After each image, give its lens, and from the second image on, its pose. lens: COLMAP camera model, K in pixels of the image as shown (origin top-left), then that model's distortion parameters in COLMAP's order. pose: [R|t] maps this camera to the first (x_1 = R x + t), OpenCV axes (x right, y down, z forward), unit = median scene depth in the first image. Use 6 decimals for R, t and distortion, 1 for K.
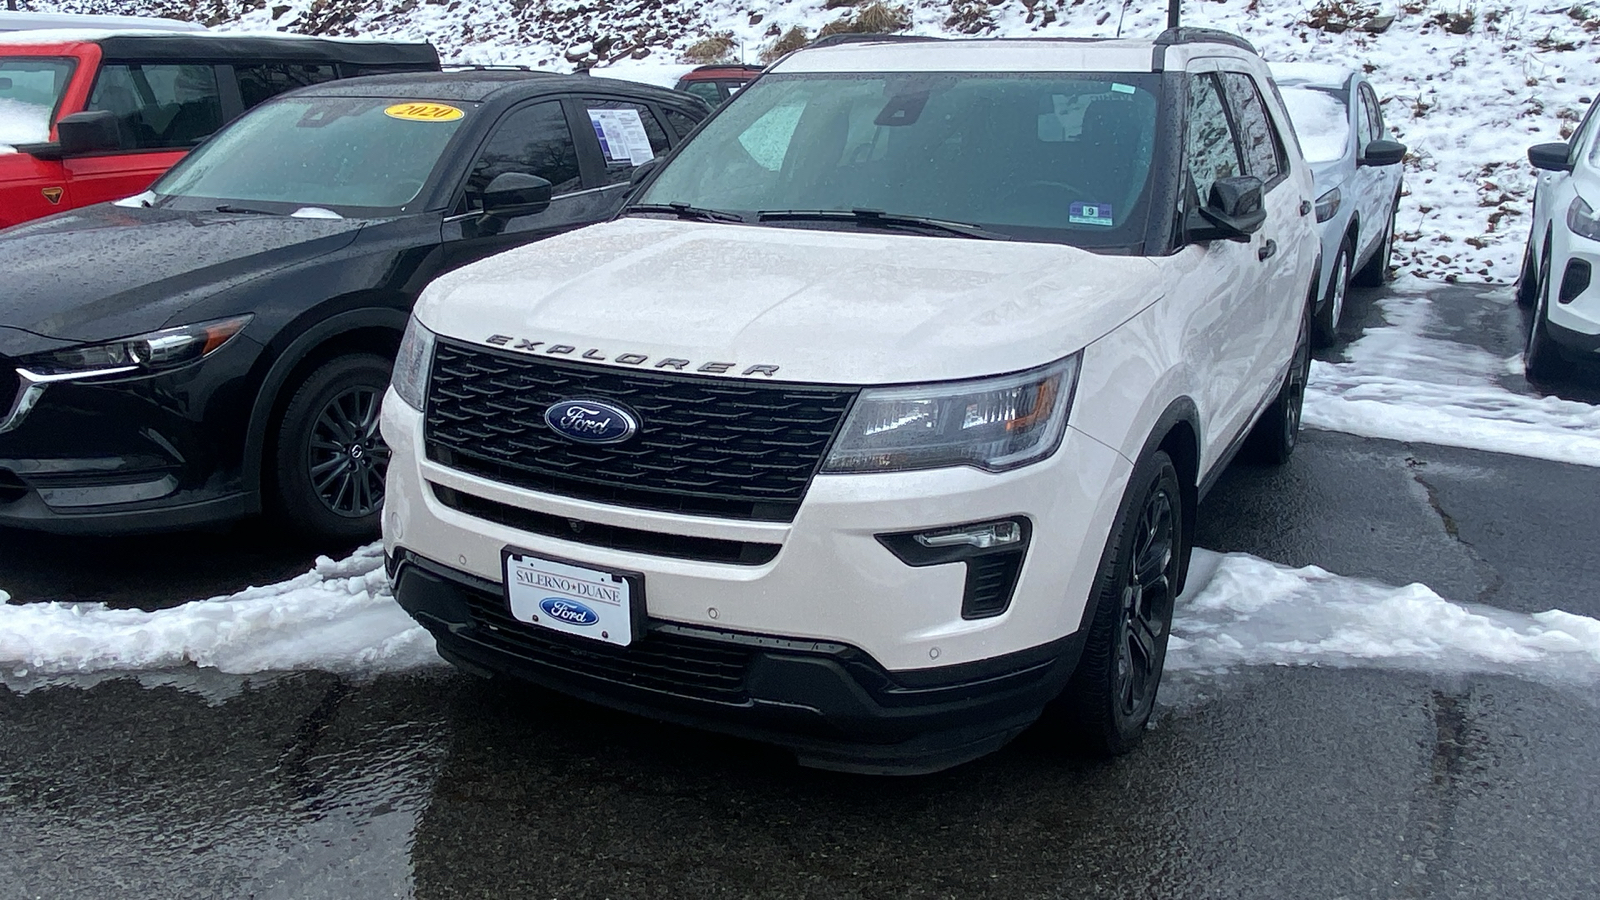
lens RADIAL K [[1262.2, 0, 792.5], [0, 1262.2, 454.5], [0, 0, 1]] dist [0.106760, -0.143449]
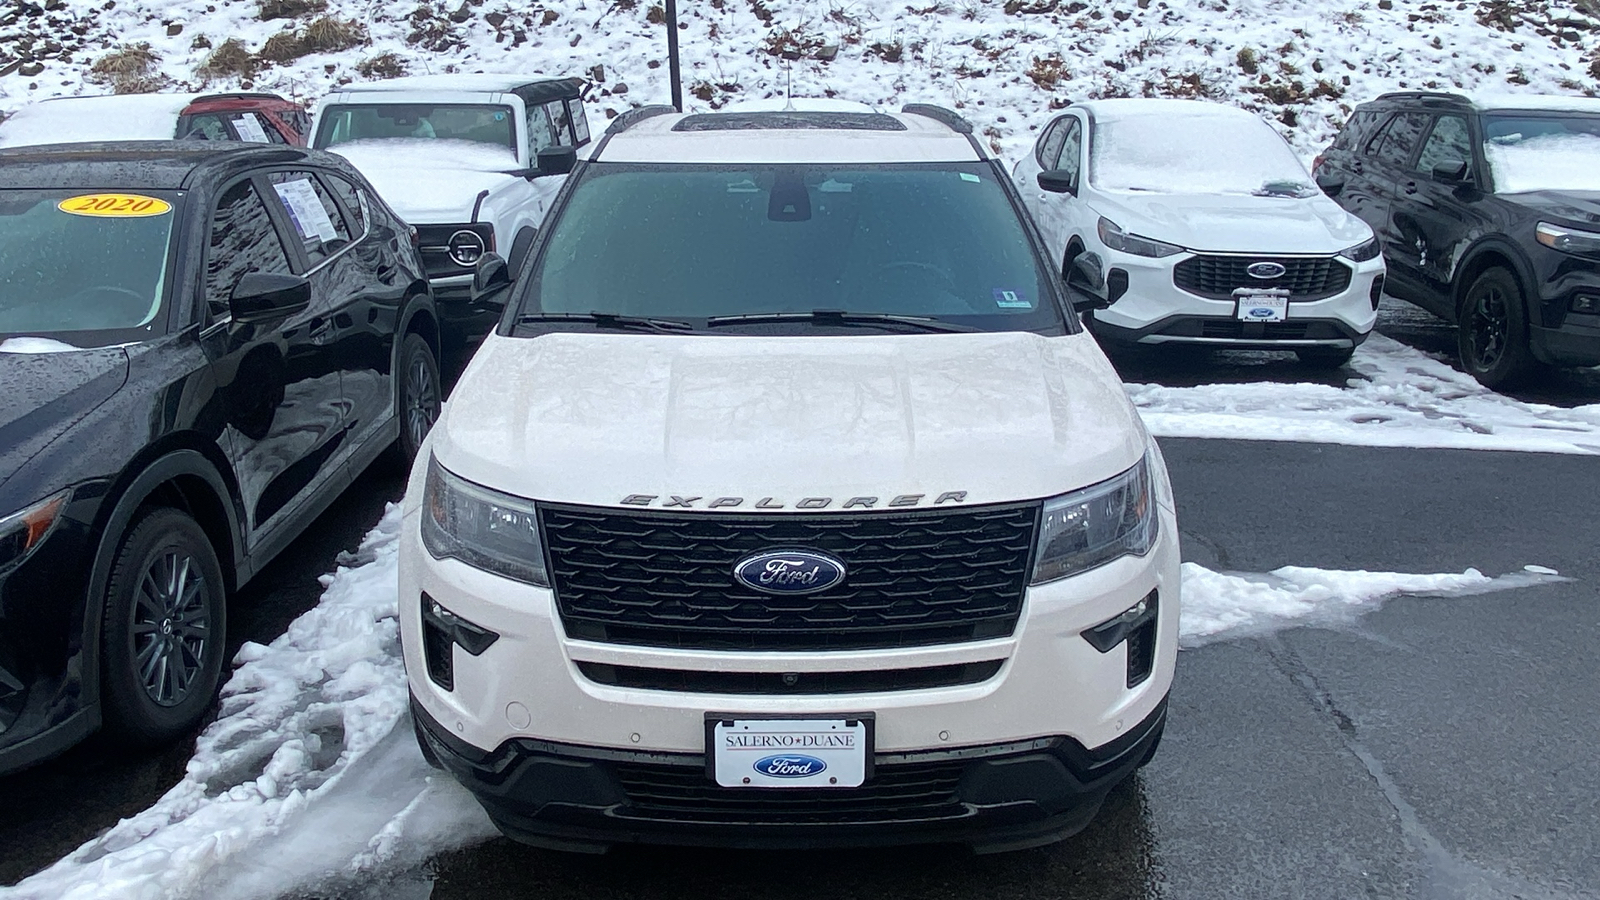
lens RADIAL K [[1262.2, 0, 792.5], [0, 1262.2, 454.5], [0, 0, 1]] dist [0.106760, -0.143449]
pose [[0.886459, -0.138794, 0.441505, -0.245635], [0.136970, 0.989914, 0.036186, -0.064568], [-0.442074, 0.028396, 0.896529, 0.044970]]
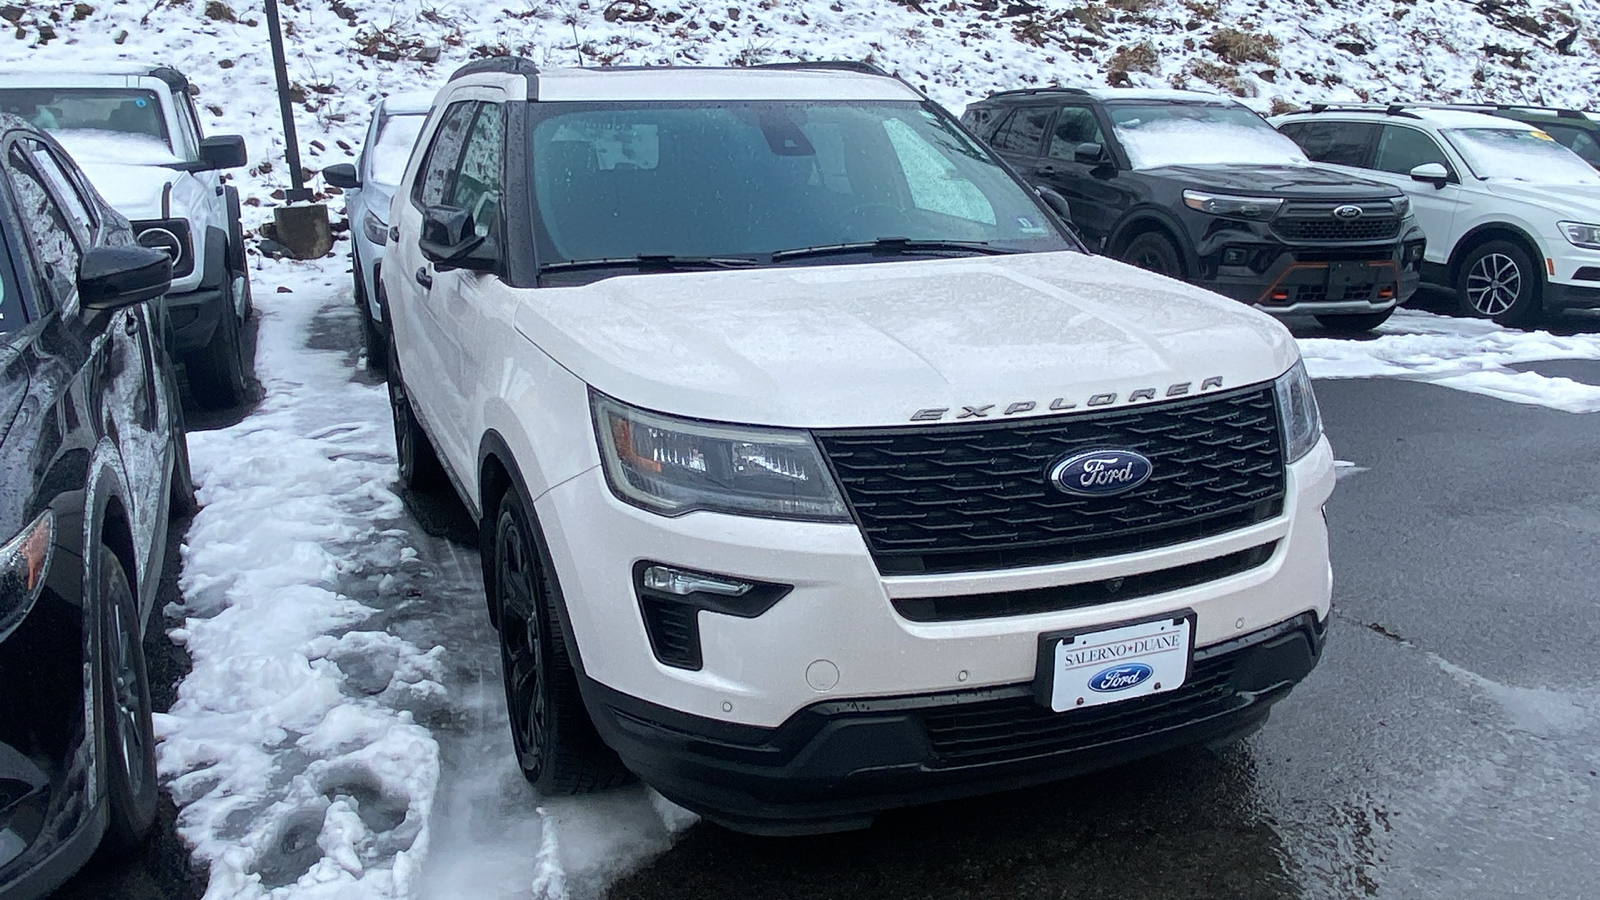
lens RADIAL K [[1262.2, 0, 792.5], [0, 1262.2, 454.5], [0, 0, 1]] dist [0.106760, -0.143449]
pose [[0.647486, -0.209881, 0.732606, -0.417060], [0.223133, 0.971410, 0.081086, -0.069745], [-0.728679, 0.110967, 0.675806, 0.224121]]
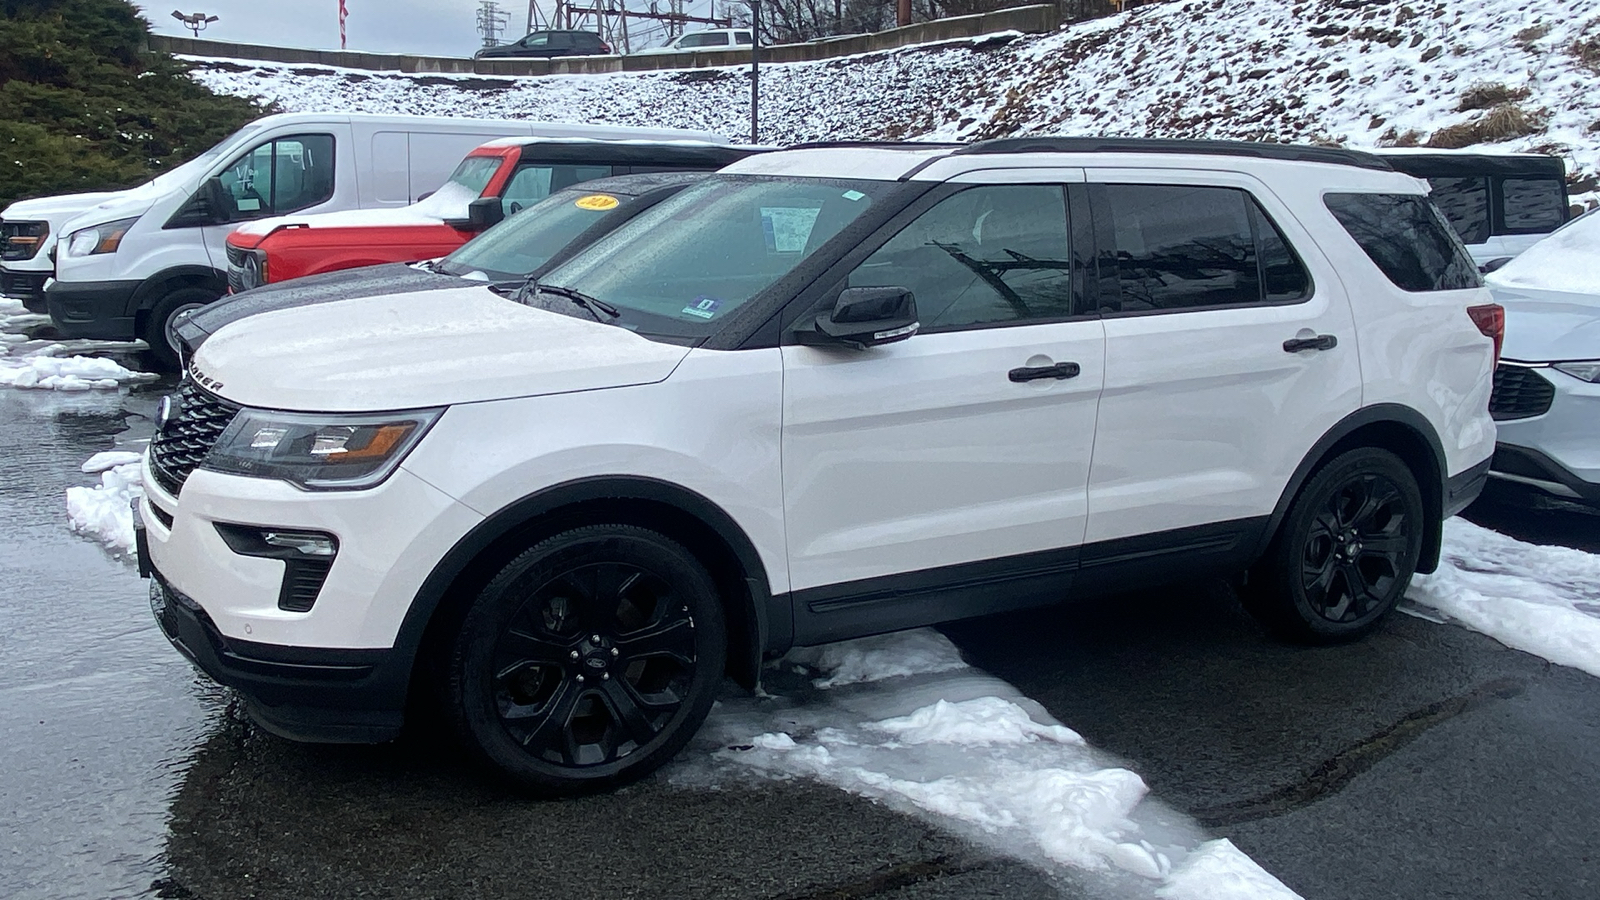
lens RADIAL K [[1262.2, 0, 792.5], [0, 1262.2, 454.5], [0, 0, 1]] dist [0.106760, -0.143449]
pose [[0.824014, 0.140497, -0.548873, 0.485416], [-0.182142, 0.983030, -0.021818, -0.031387], [0.536494, 0.117951, 0.835621, 0.091766]]
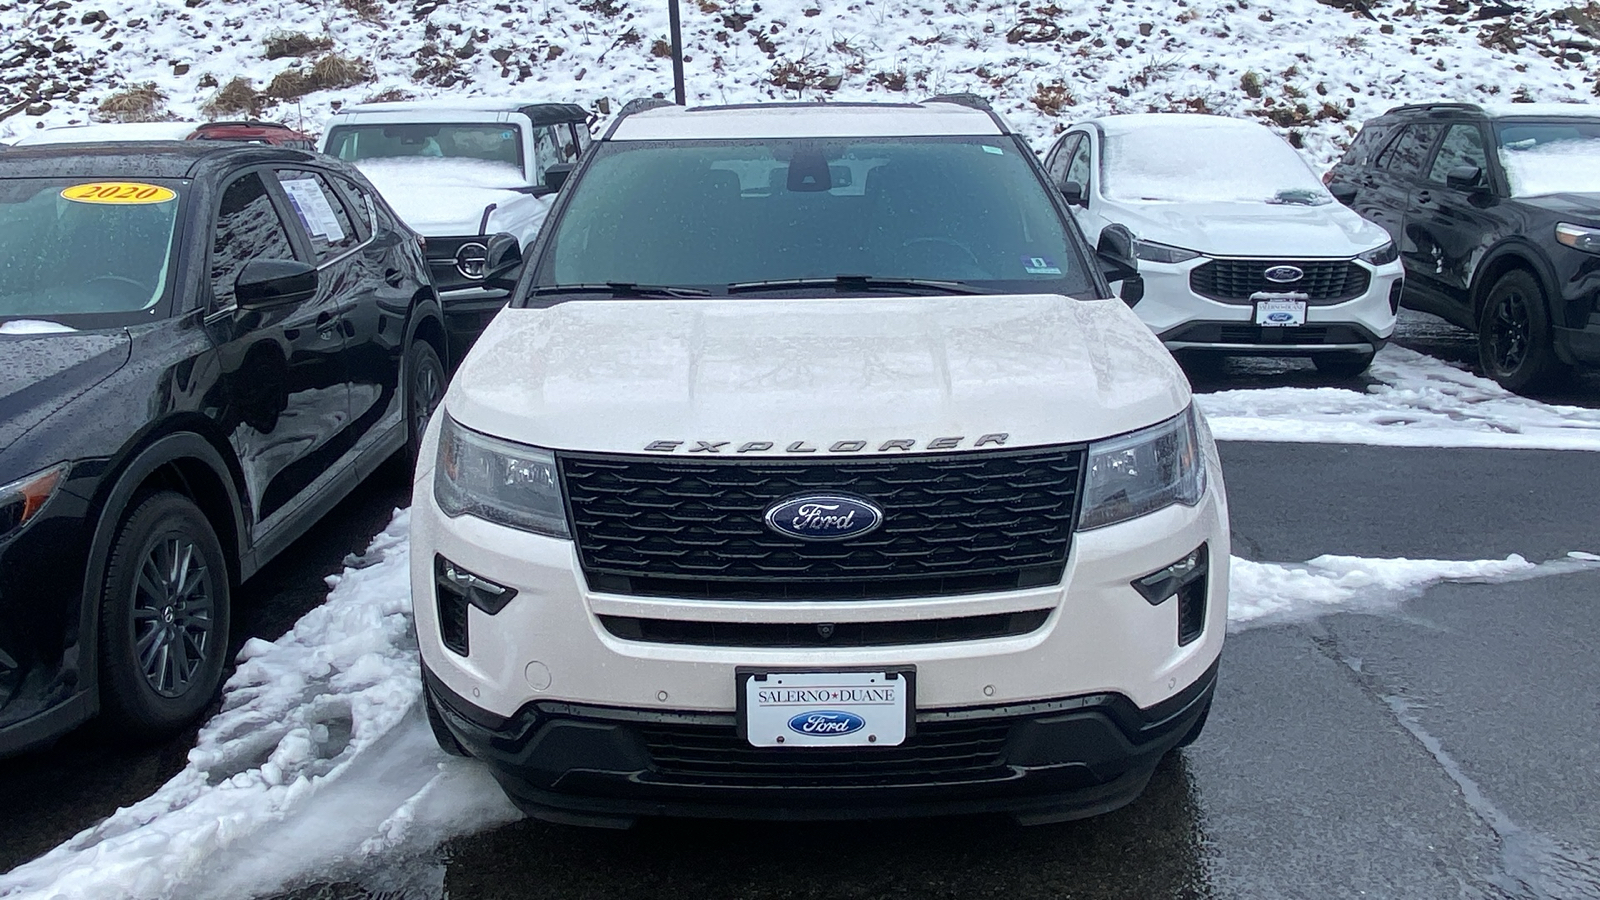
lens RADIAL K [[1262.2, 0, 792.5], [0, 1262.2, 454.5], [0, 0, 1]] dist [0.106760, -0.143449]
pose [[0.886221, -0.132558, 0.443892, -0.249171], [0.148211, 0.988956, -0.000573, -0.031775], [-0.438914, 0.066298, 0.896080, 0.069301]]
